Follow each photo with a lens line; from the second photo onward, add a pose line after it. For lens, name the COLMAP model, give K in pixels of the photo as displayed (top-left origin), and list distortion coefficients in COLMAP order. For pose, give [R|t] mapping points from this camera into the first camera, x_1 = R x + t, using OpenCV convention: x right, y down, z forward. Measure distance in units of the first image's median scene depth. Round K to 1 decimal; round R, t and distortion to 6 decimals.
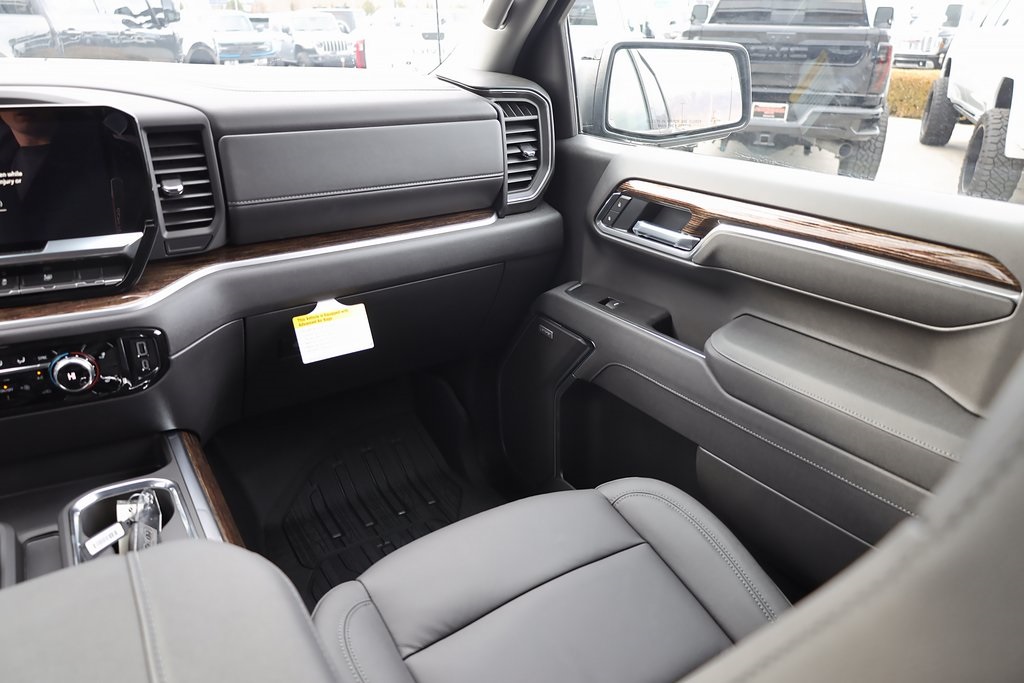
lens RADIAL K [[701.3, 0, 512.7], [0, 701.3, 340.9], [0, 0, 1]] dist [-0.010960, -0.001365]
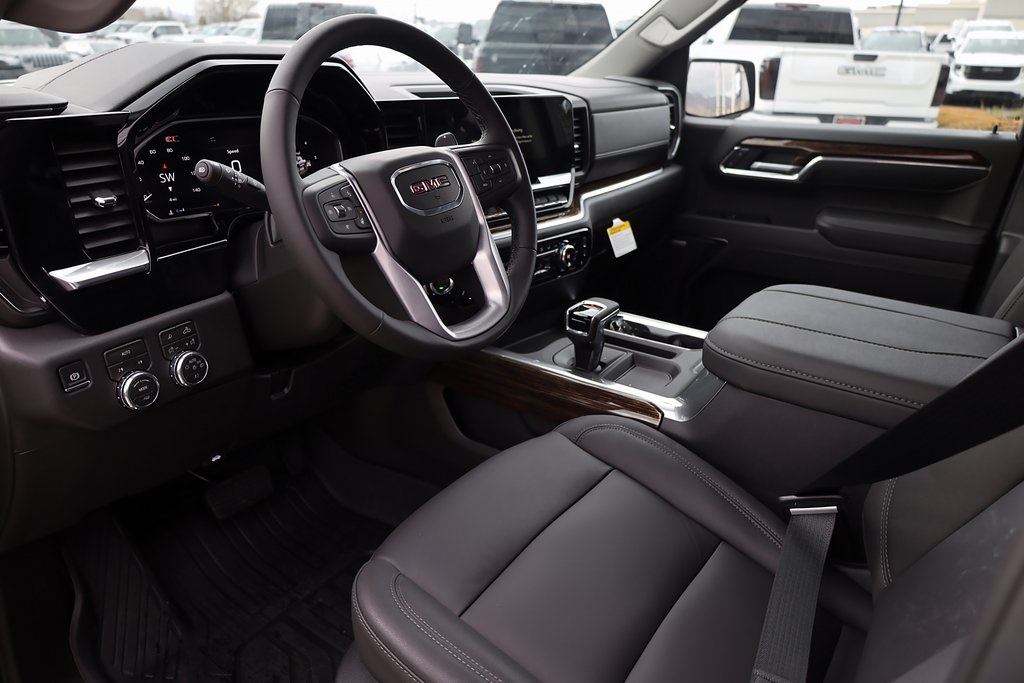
lens RADIAL K [[701.3, 0, 514.2], [0, 701.3, 339.8], [0, 0, 1]] dist [-0.010960, -0.001365]
pose [[0.931093, -0.137118, 0.338031, -1.083322], [0.143586, 0.989620, 0.005924, 0.175574], [-0.335335, 0.043020, 0.941116, -0.417106]]
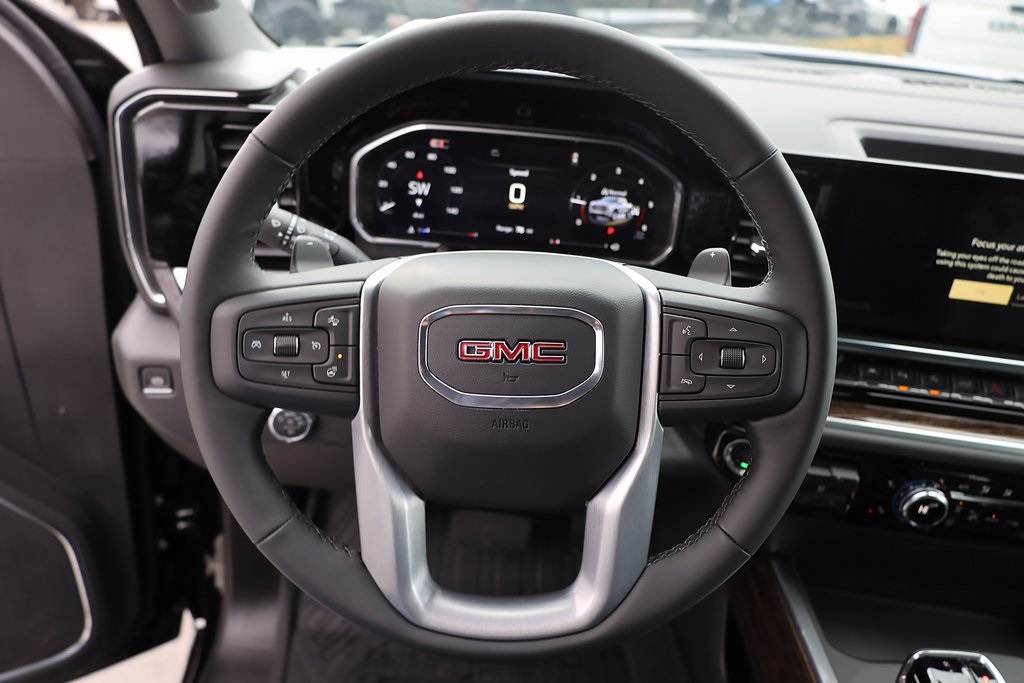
lens RADIAL K [[701.3, 0, 509.2], [0, 701.3, 341.9], [0, 0, 1]] dist [-0.010960, -0.001365]
pose [[0.821007, 0.311733, -0.478300, -0.689325], [-0.280650, 0.949928, 0.137378, -0.065694], [0.497175, 0.021447, 0.867385, -0.010412]]
